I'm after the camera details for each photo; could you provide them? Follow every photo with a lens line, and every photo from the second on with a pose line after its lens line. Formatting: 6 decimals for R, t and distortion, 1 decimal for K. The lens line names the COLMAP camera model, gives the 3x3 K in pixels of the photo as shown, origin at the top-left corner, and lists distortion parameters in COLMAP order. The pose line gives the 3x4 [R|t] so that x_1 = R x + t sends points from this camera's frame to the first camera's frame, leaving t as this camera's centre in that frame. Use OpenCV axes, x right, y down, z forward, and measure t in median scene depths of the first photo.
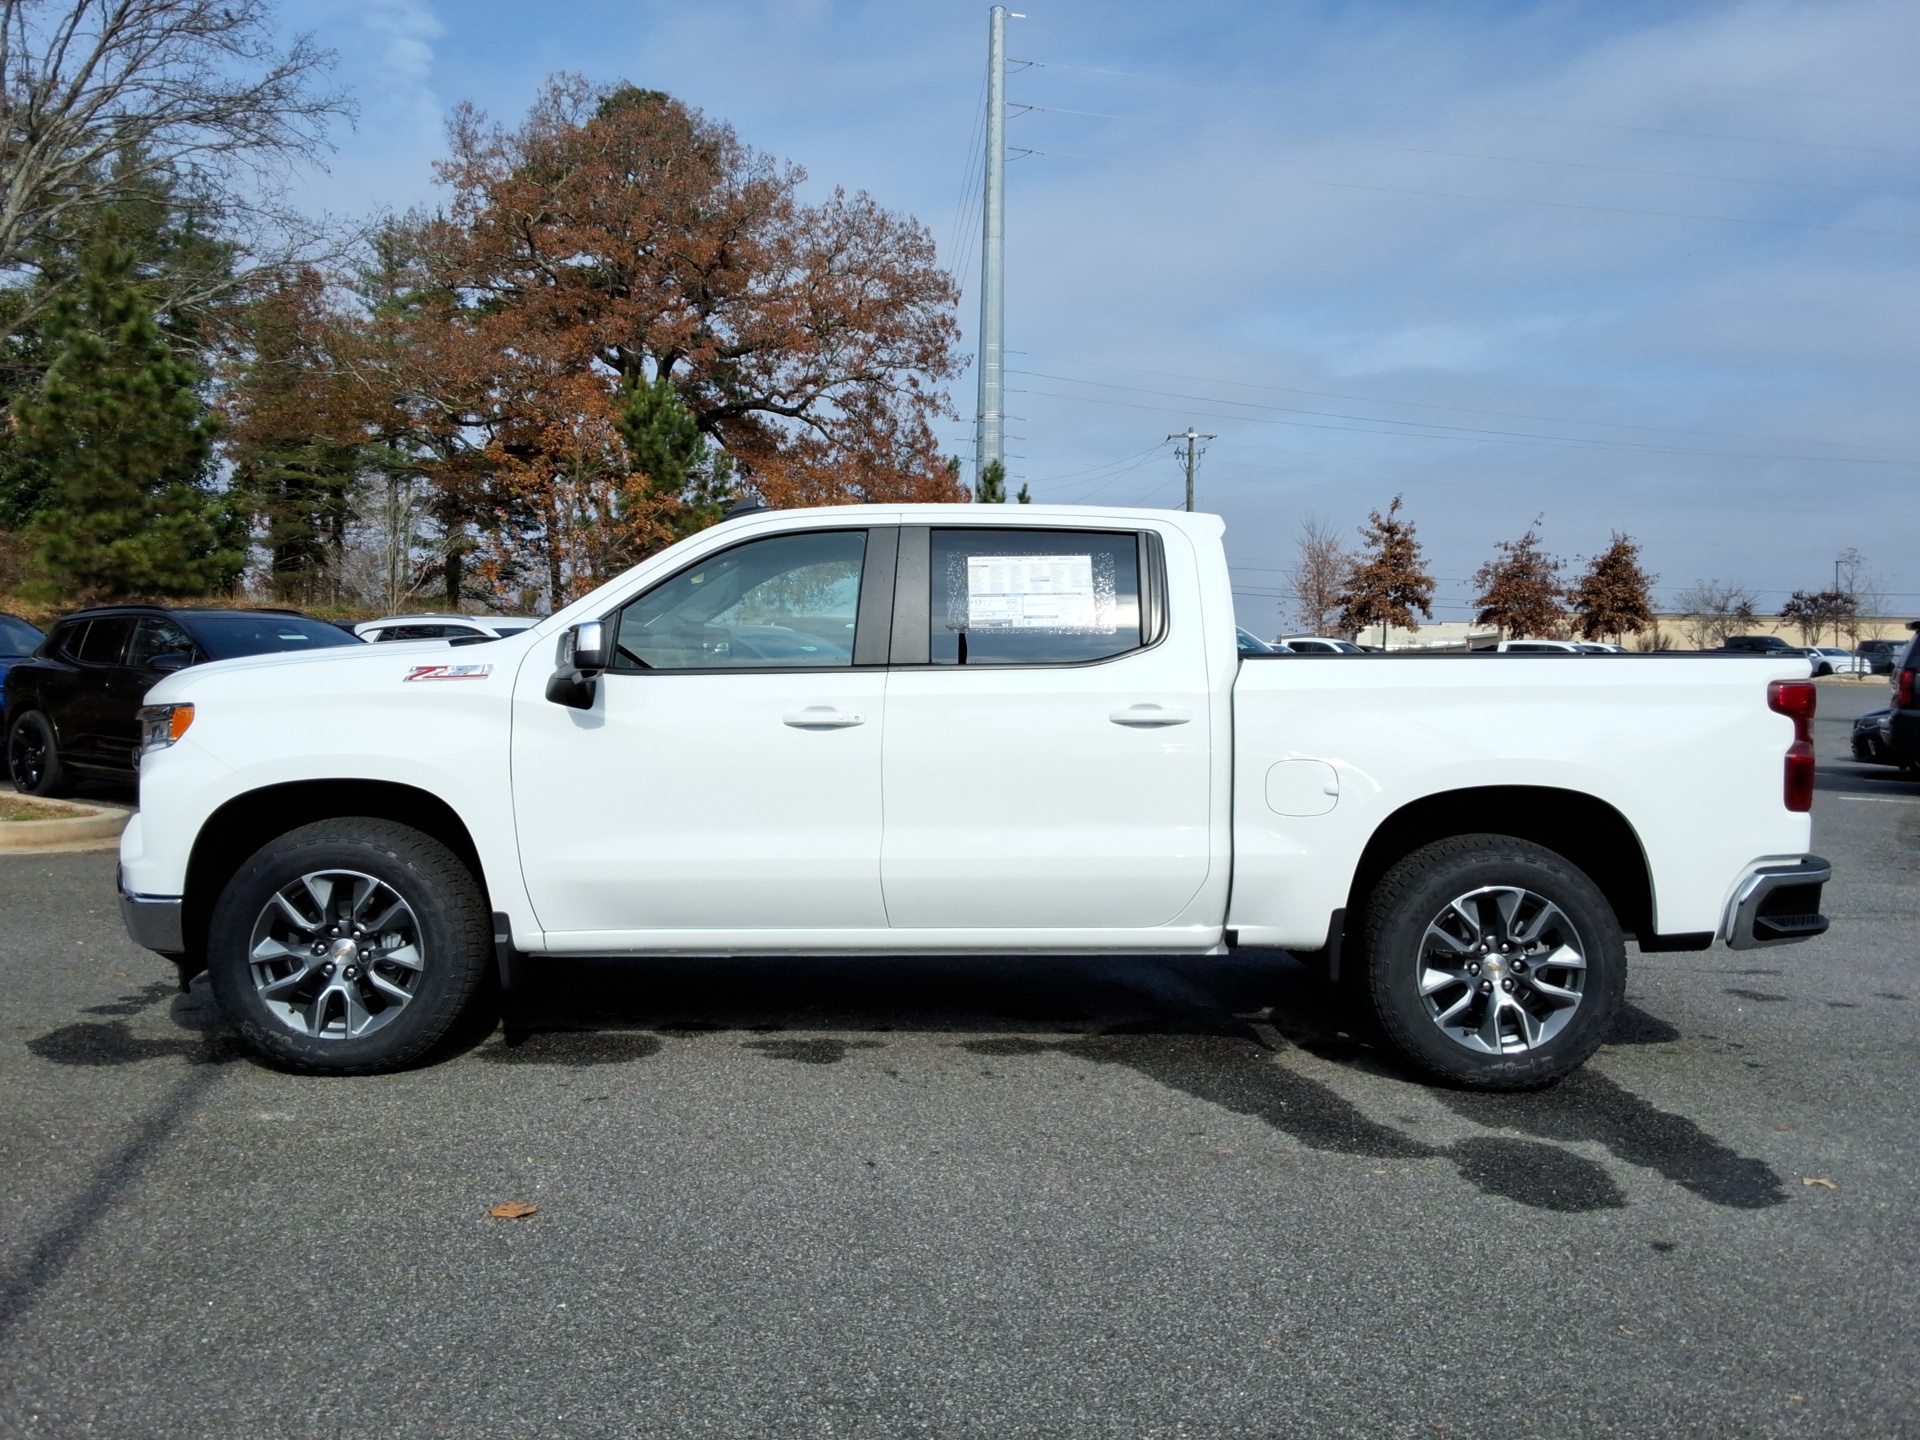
lens RADIAL K [[1547.0, 0, 972.3], [0, 1547.0, 702.1], [0, 0, 1]] dist [0.110658, -0.167150]
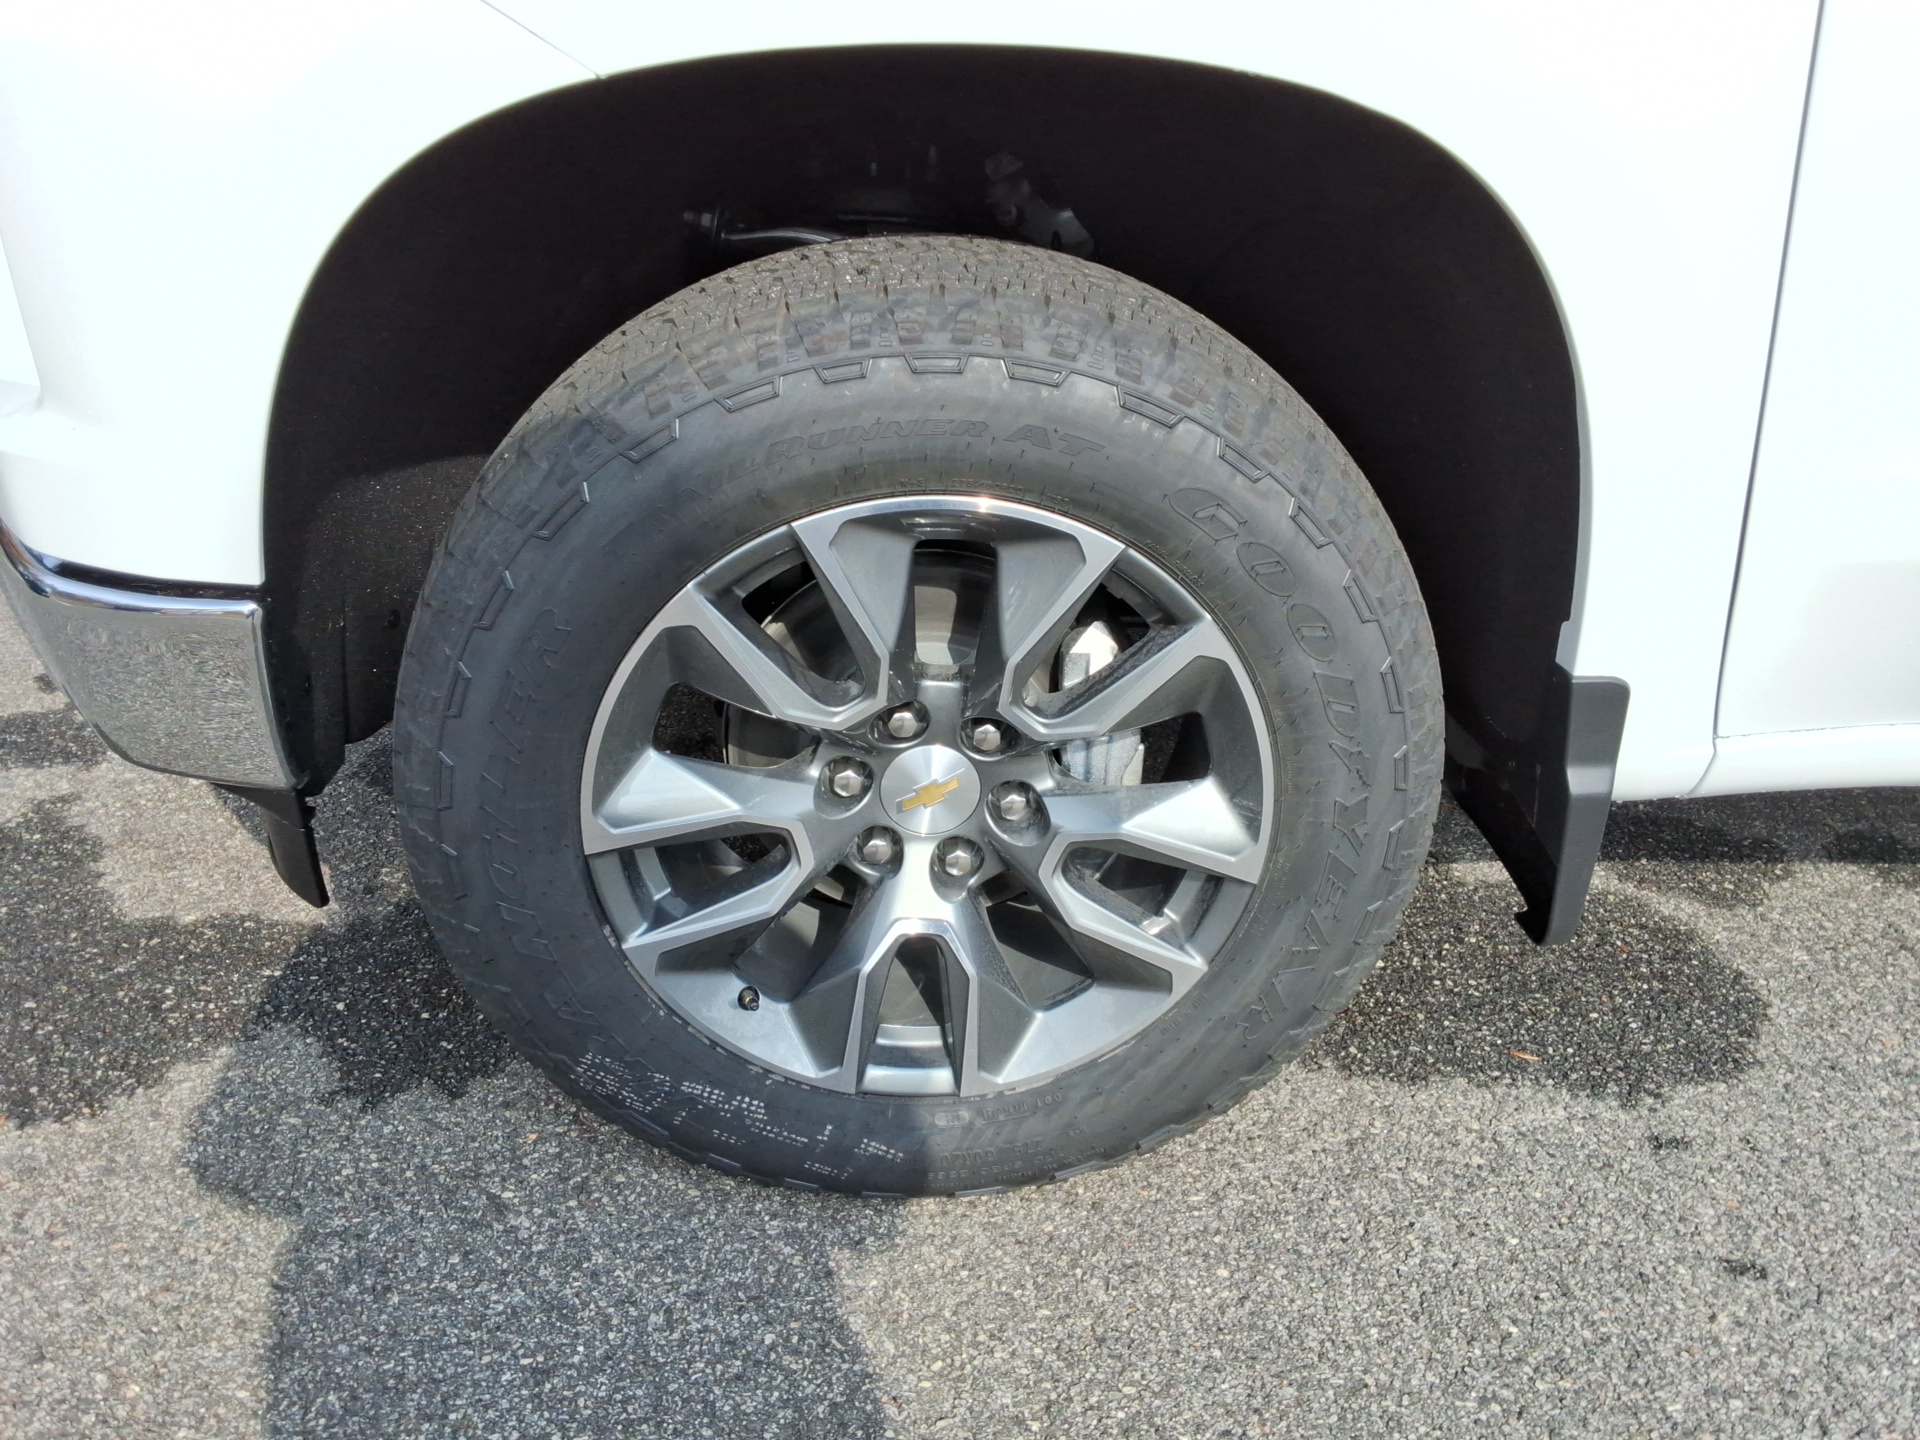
lens RADIAL K [[1547.0, 0, 984.5], [0, 1547.0, 700.8], [0, 0, 1]] dist [0.110658, -0.167150]
pose [[0.998184, 0.013493, 0.058700, -0.060854], [-0.036057, 0.914519, 0.402932, 0.006486], [-0.048245, -0.404317, 0.913345, 0.115825]]
